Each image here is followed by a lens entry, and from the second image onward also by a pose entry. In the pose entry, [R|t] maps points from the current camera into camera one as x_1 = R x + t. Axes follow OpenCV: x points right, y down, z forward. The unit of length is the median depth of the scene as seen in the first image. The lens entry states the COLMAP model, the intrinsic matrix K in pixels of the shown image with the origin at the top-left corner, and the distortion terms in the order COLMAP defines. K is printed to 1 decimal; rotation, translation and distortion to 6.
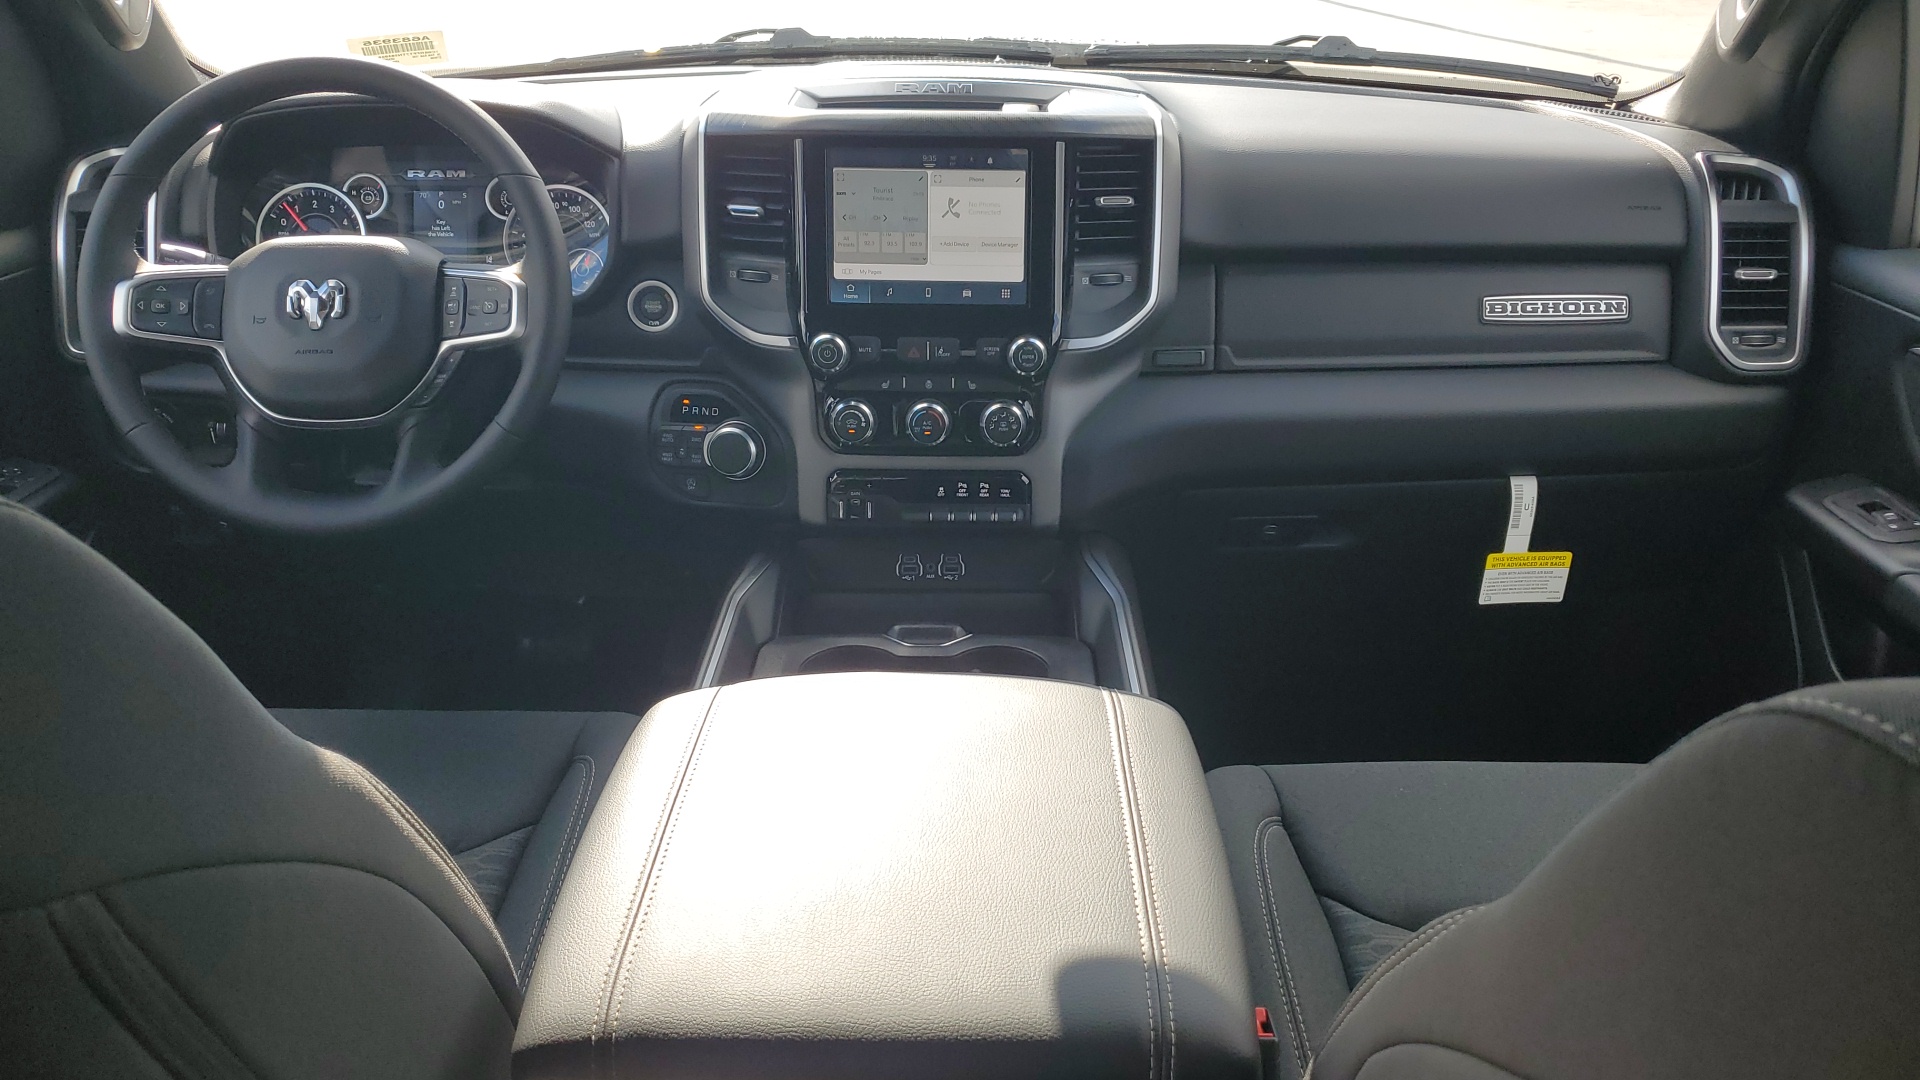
lens RADIAL K [[1499.2, 0, 957.9], [0, 1499.2, 542.7], [0, 0, 1]] dist [0.025920, -0.007591]
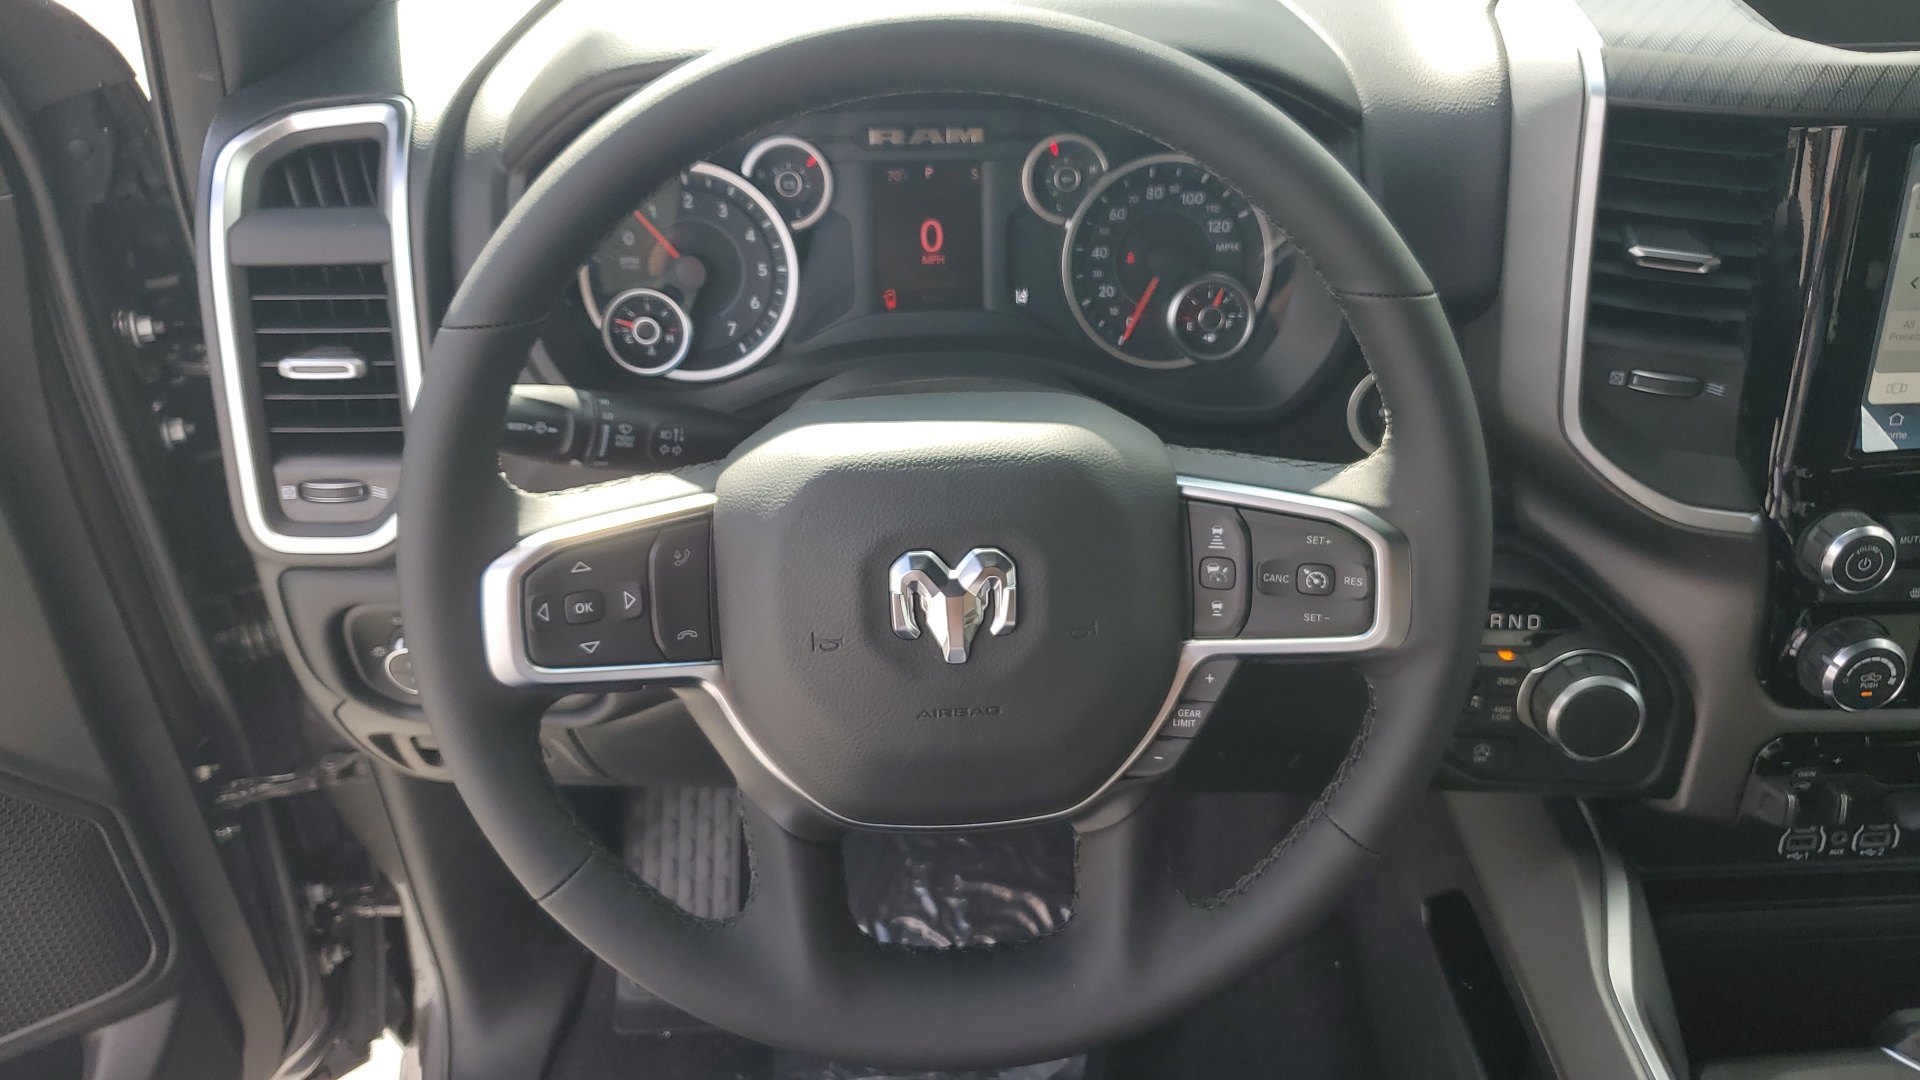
lens RADIAL K [[1499.2, 0, 939.3], [0, 1499.2, 492.4], [0, 0, 1]] dist [0.025920, -0.007591]
pose [[0.997735, -0.038115, 0.055424, -0.441164], [0.025217, 0.975819, 0.217120, -0.279407], [-0.062360, -0.215231, 0.974570, 0.563167]]
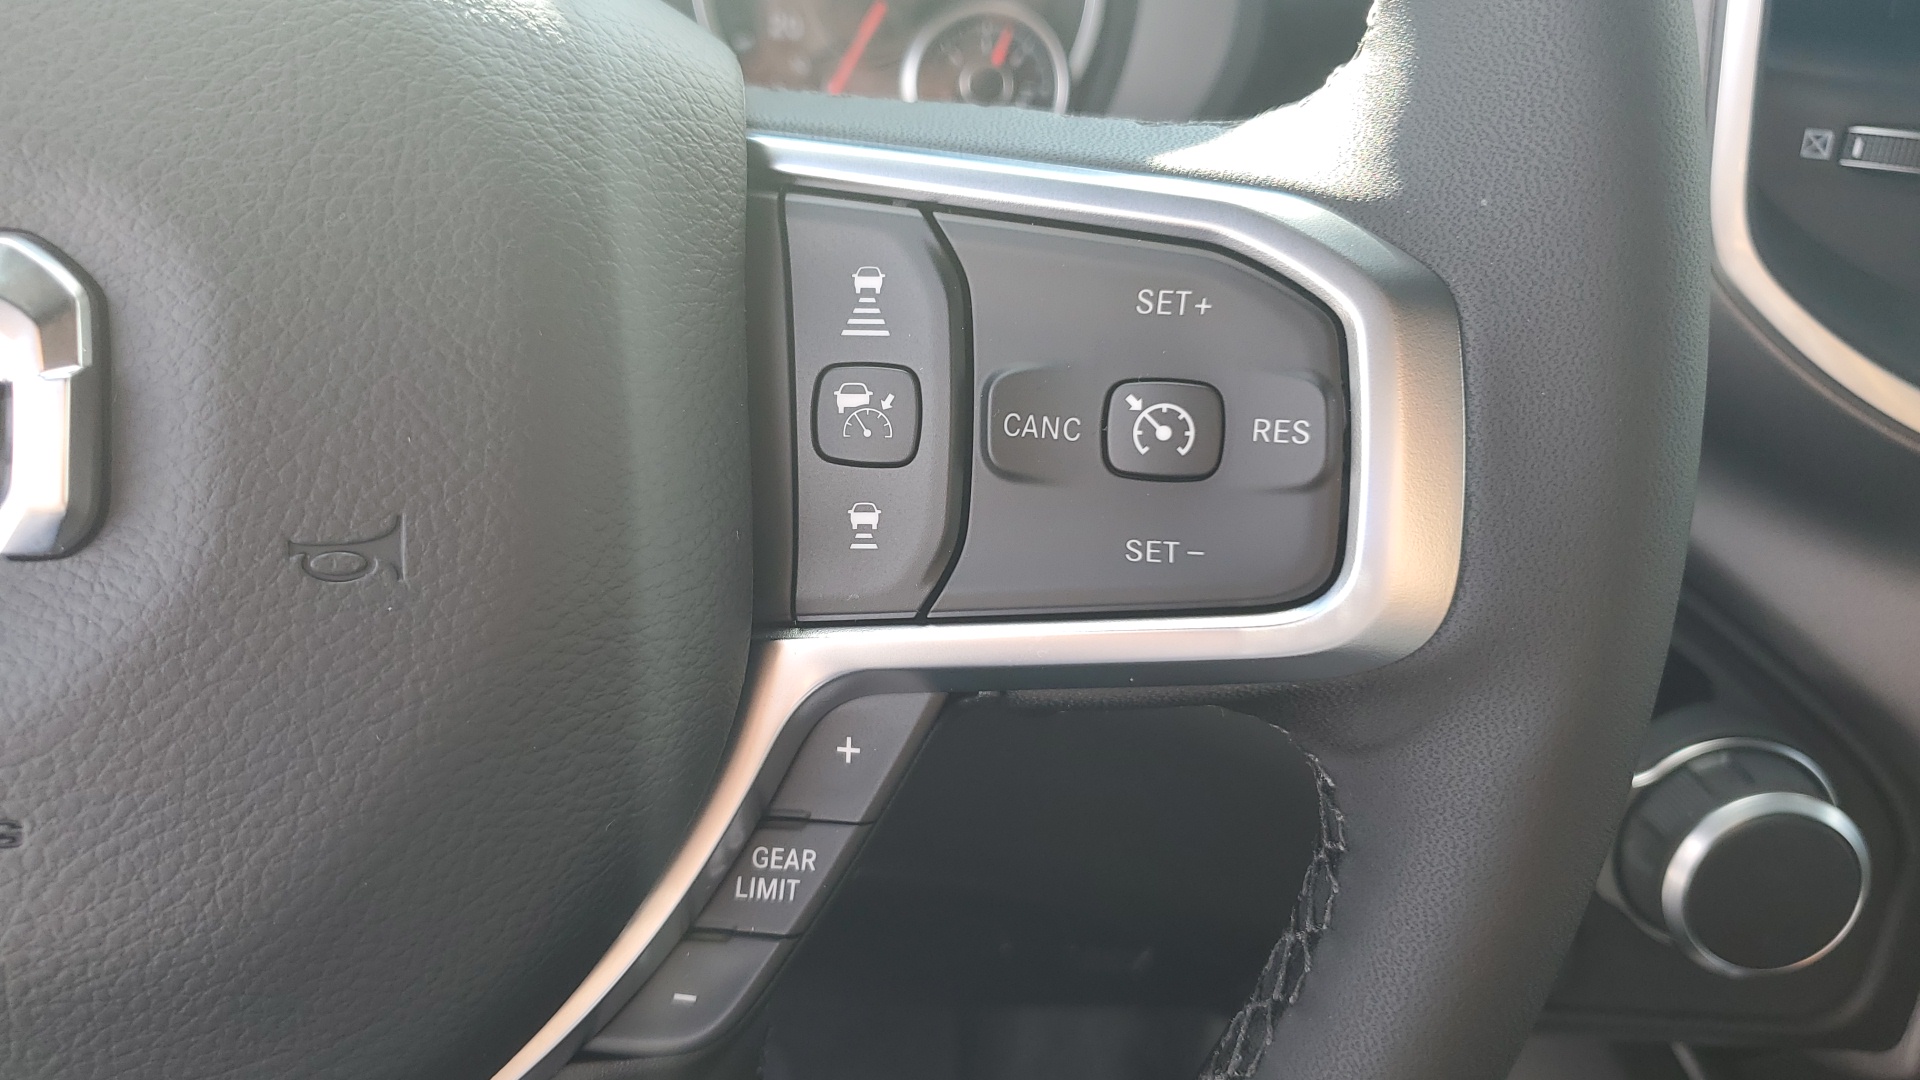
lens RADIAL K [[1499.2, 0, 956.4], [0, 1499.2, 525.4], [0, 0, 1]] dist [0.025920, -0.007591]
pose [[0.989634, -0.002701, 0.143589, -0.345574], [-0.016951, 0.990637, 0.135464, -0.164533], [-0.142610, -0.136494, 0.980322, 0.848135]]
